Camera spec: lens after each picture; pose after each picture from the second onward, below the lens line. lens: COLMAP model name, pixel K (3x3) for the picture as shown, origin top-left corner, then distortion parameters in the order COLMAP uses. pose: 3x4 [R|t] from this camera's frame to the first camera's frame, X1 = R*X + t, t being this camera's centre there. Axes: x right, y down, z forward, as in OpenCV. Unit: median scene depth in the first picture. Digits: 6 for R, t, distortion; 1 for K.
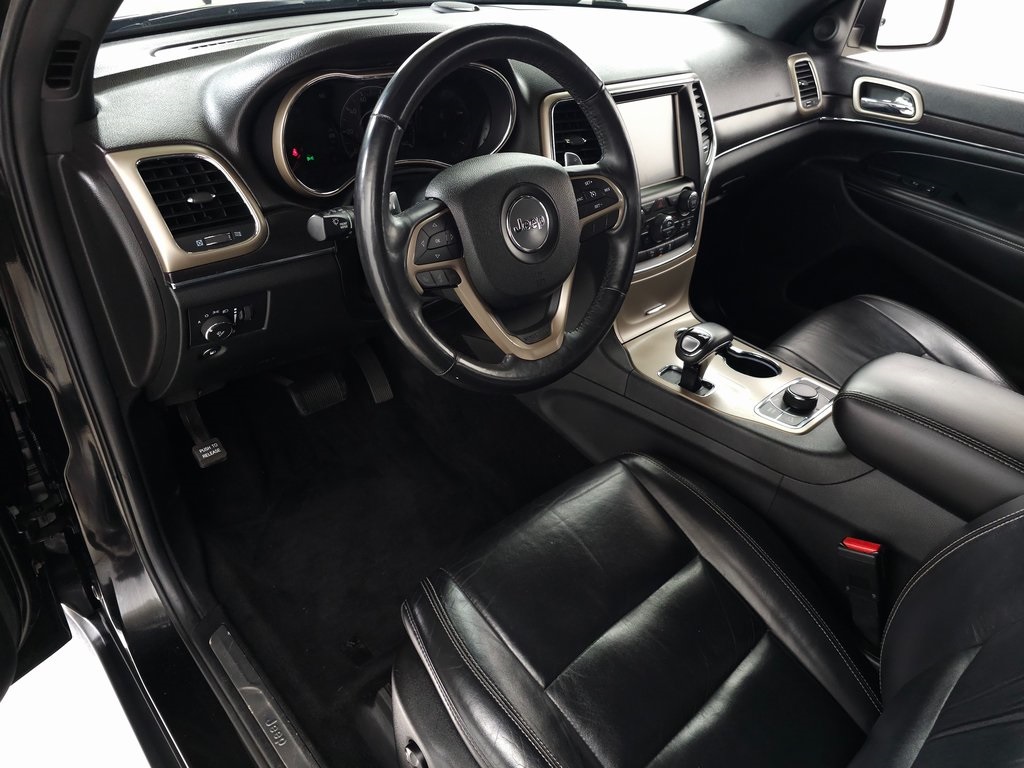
lens RADIAL K [[694.7, 0, 515.6], [0, 694.7, 383.1], [0, 0, 1]] dist [0.034886, -0.046153]
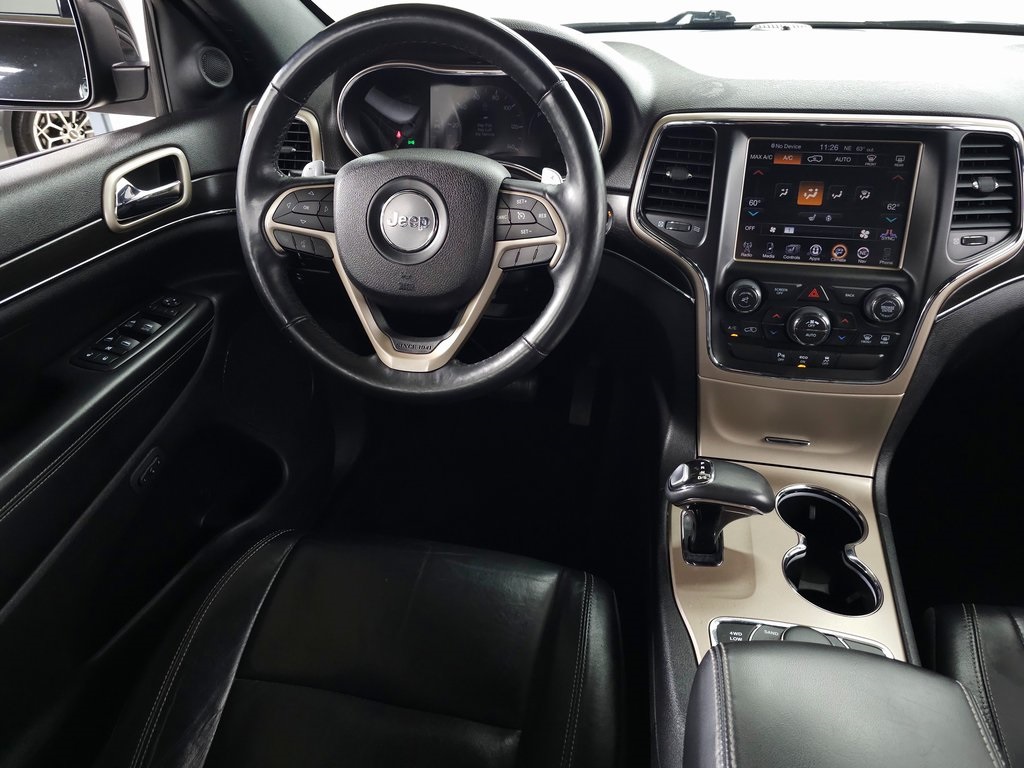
lens RADIAL K [[694.7, 0, 514.7], [0, 694.7, 378.4], [0, 0, 1]] dist [0.034886, -0.046153]
pose [[0.566894, 0.360315, -0.740813, 0.749342], [-0.416246, 0.901318, 0.119857, -0.185269], [0.710894, 0.240414, 0.660931, 0.477972]]
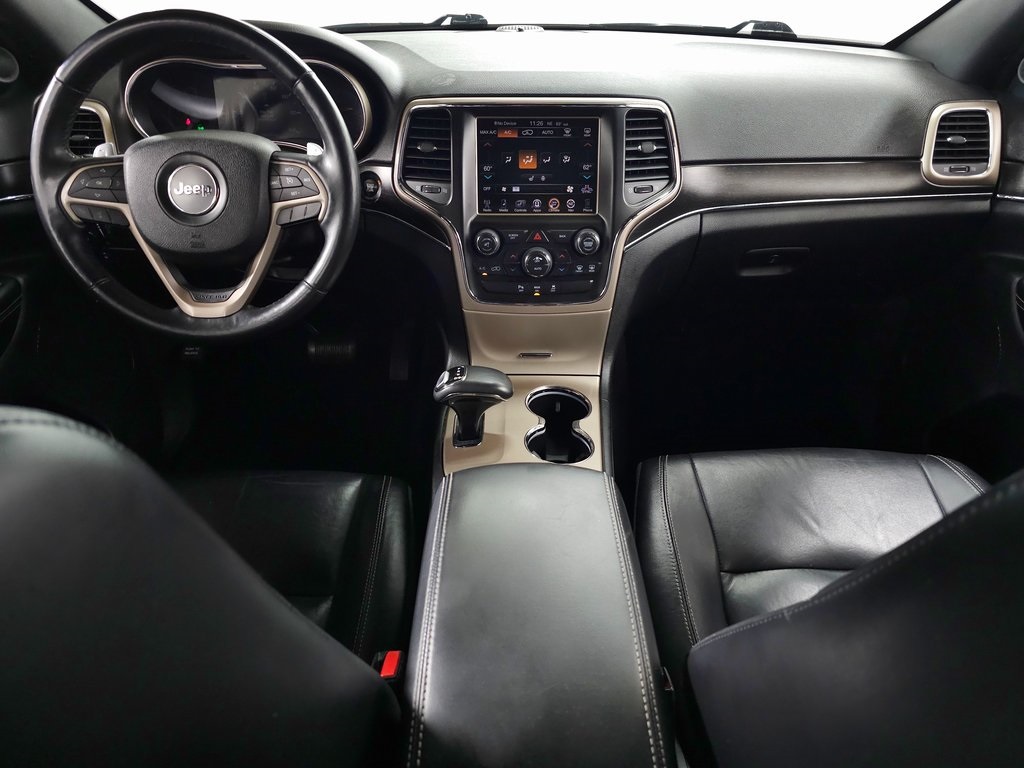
lens RADIAL K [[694.7, 0, 527.9], [0, 694.7, 382.2], [0, 0, 1]] dist [0.034886, -0.046153]
pose [[0.741448, 0.302388, -0.599013, 1.020533], [-0.344192, 0.937706, 0.047328, -0.156855], [0.576009, 0.171084, 0.799339, 0.418455]]
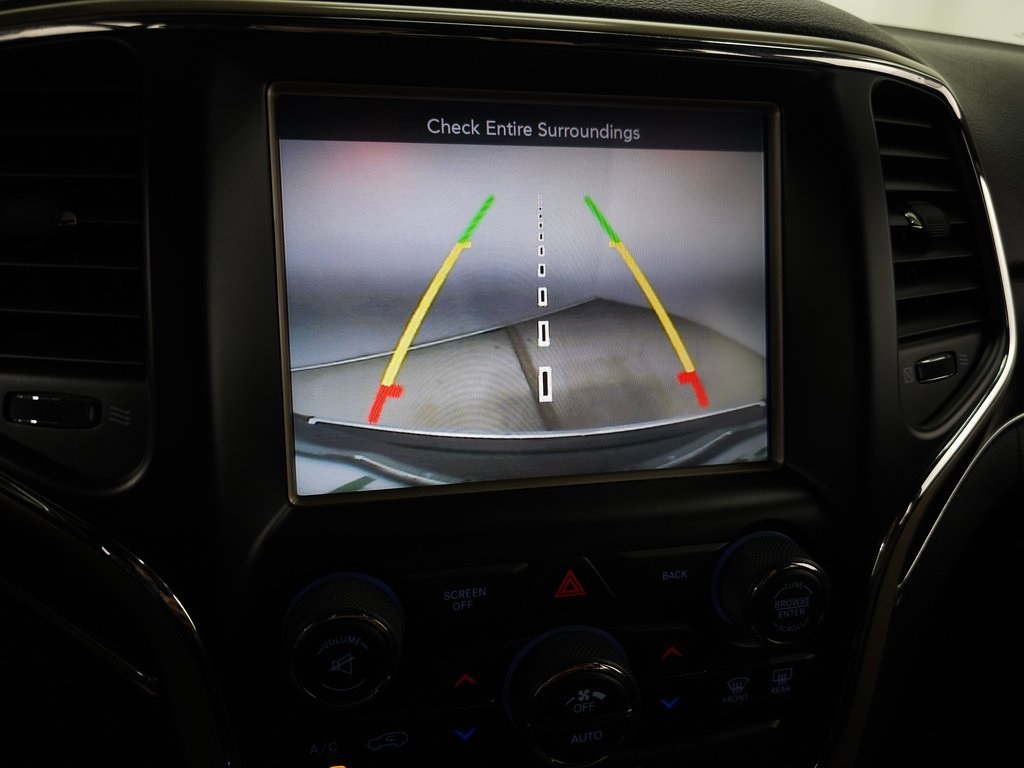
lens RADIAL K [[694.7, 0, 520.9], [0, 694.7, 390.1], [0, 0, 1]] dist [0.034886, -0.046153]
pose [[0.864888, 0.167779, -0.473095, 0.366730], [-0.271380, 0.949162, -0.159511, -0.357094], [0.422282, 0.266347, 0.866451, 1.050527]]
